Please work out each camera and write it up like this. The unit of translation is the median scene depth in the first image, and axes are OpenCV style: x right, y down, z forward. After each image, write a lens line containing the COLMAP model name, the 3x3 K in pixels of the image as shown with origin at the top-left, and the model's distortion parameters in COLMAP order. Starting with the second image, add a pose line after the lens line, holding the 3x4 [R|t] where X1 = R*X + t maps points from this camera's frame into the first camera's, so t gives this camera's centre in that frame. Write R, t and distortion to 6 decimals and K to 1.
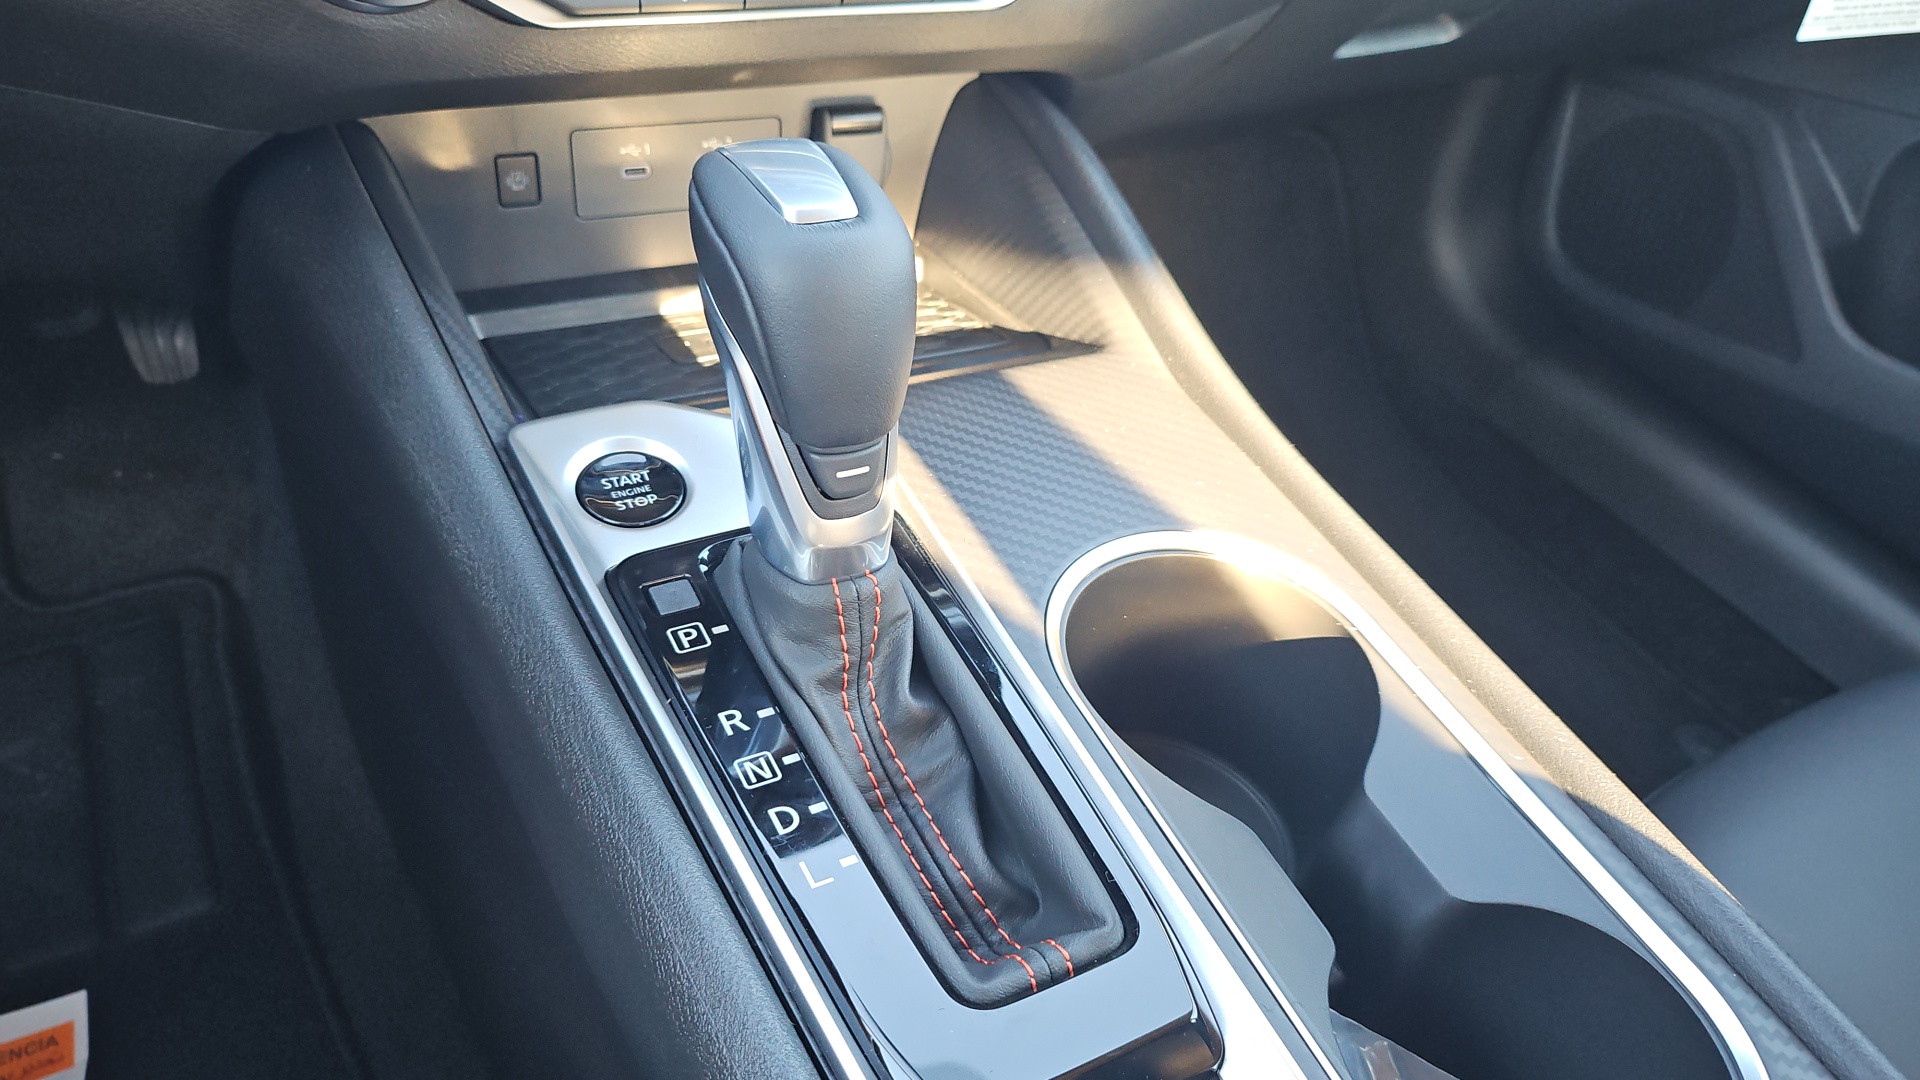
lens RADIAL K [[1235.1, 0, 961.5], [0, 1235.1, 533.9], [0, 0, 1]] dist [0.019167, -0.002179]
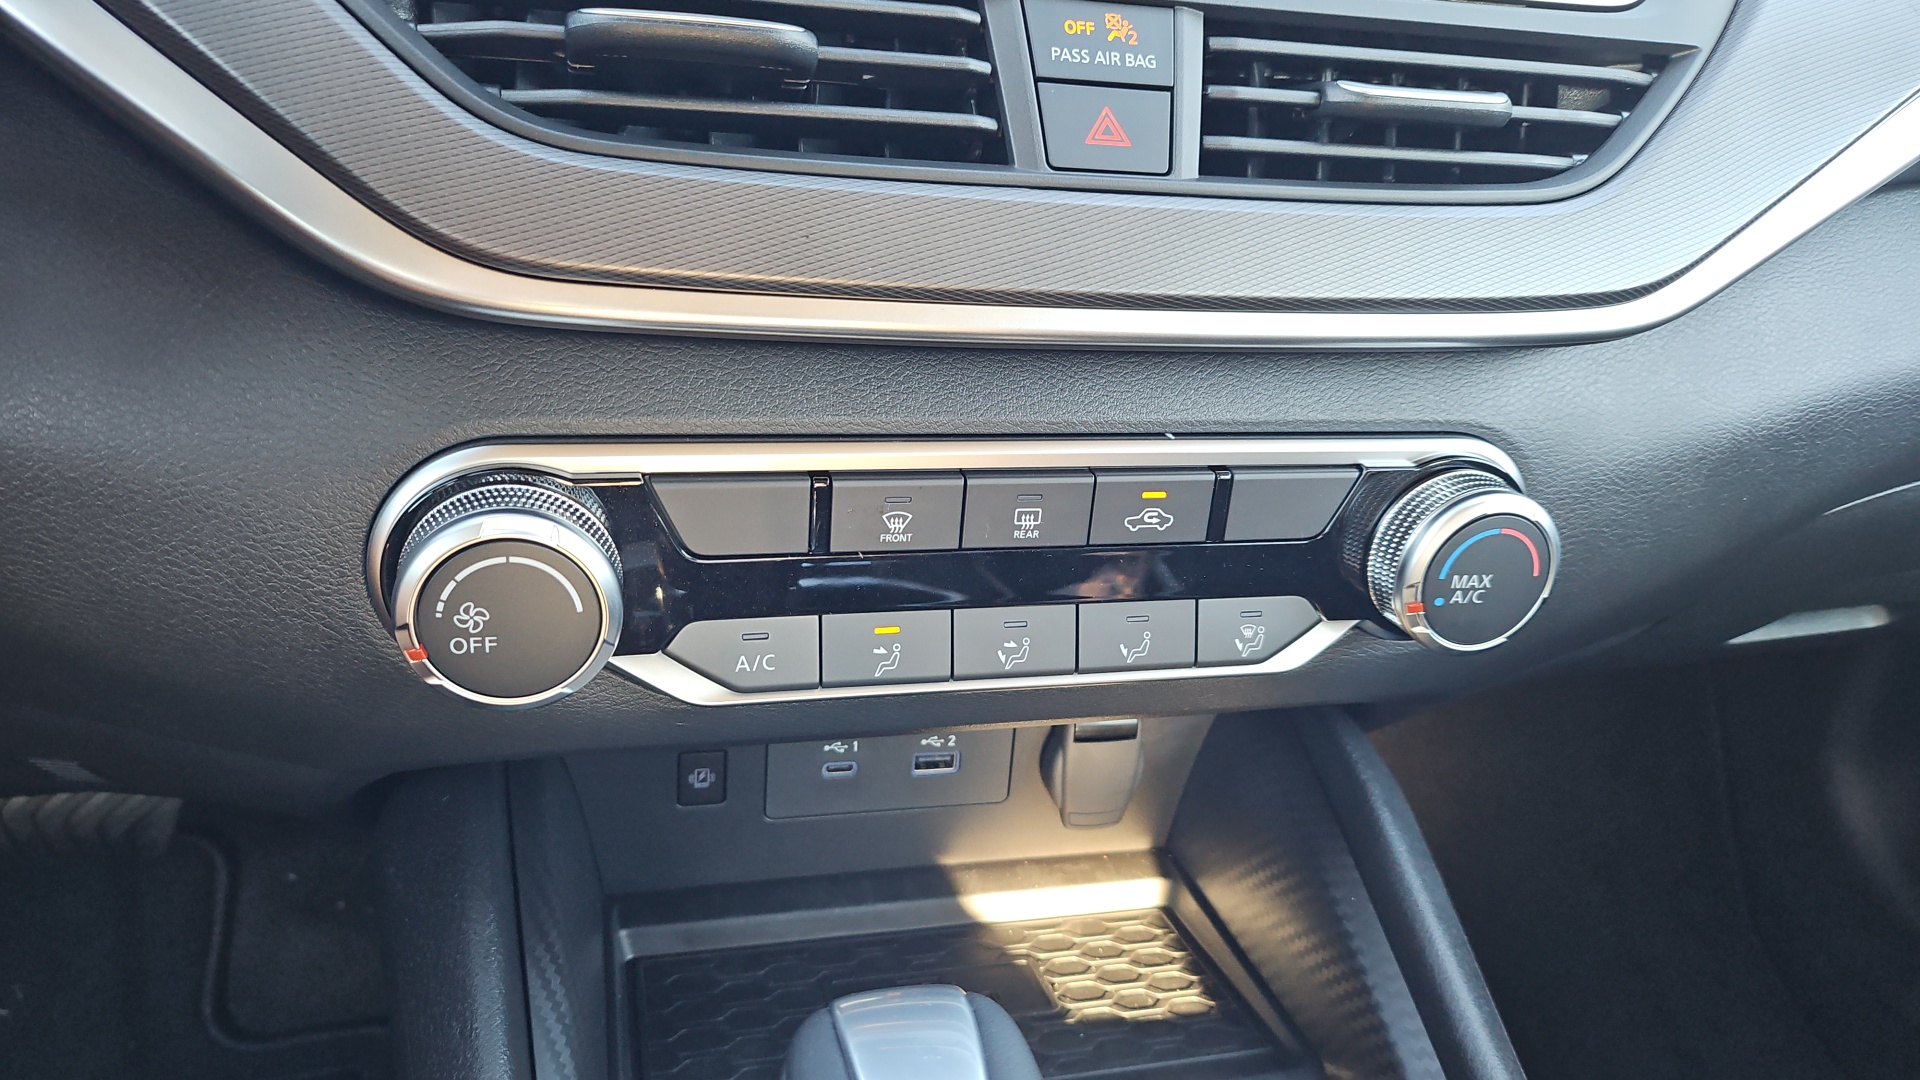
lens RADIAL K [[1267.0, 0, 1047.9], [0, 1267.0, 600.8], [0, 0, 1]] dist [0.001348, -0.000543]
pose [[0.979070, 0.087644, -0.183685, 0.024377], [-0.125456, 0.970560, -0.205607, -0.255464], [0.160257, 0.224348, 0.961242, 0.174874]]
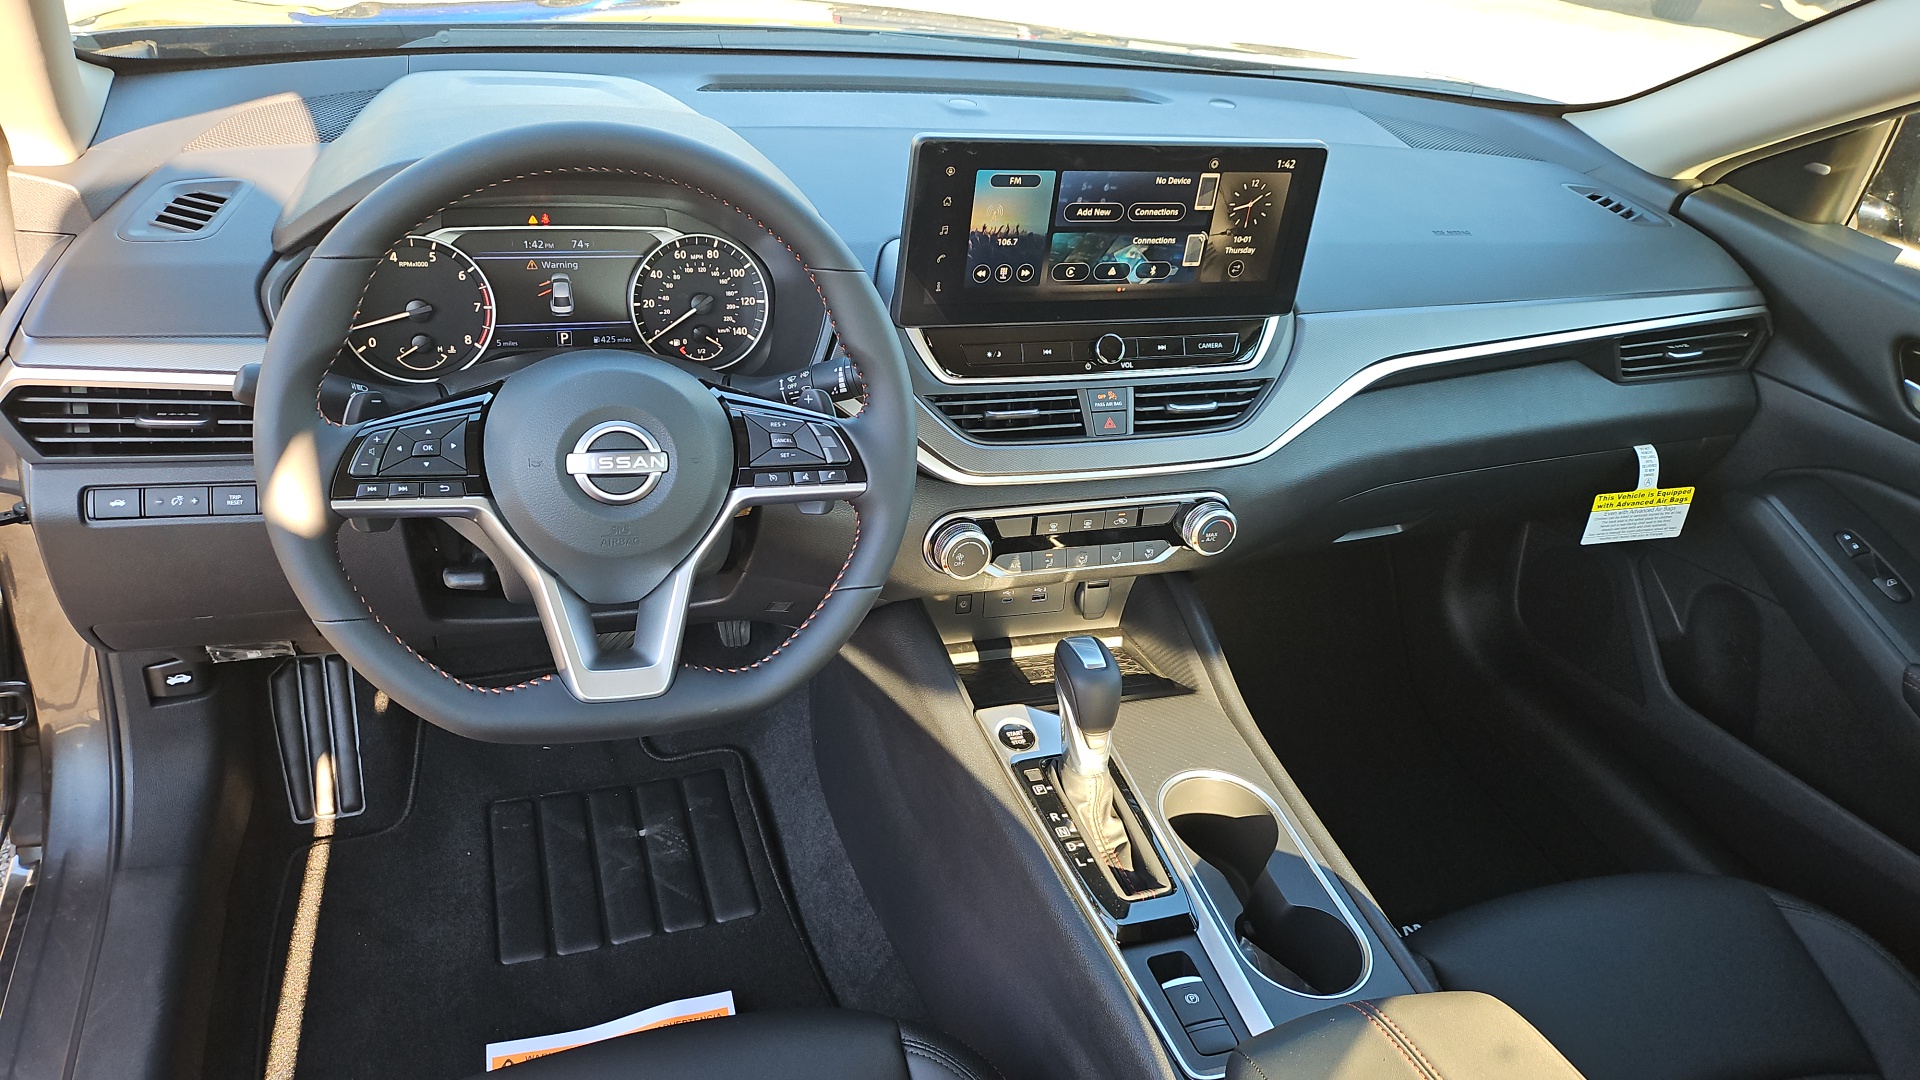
lens RADIAL K [[1235.1, 0, 961.5], [0, 1235.1, 533.9], [0, 0, 1]] dist [0.019167, -0.002179]
pose [[0.986337, 0.063248, -0.152112, 0.010694], [-0.088918, 0.981703, -0.168381, -0.003634], [0.138679, 0.179606, 0.973915, -1.460958]]
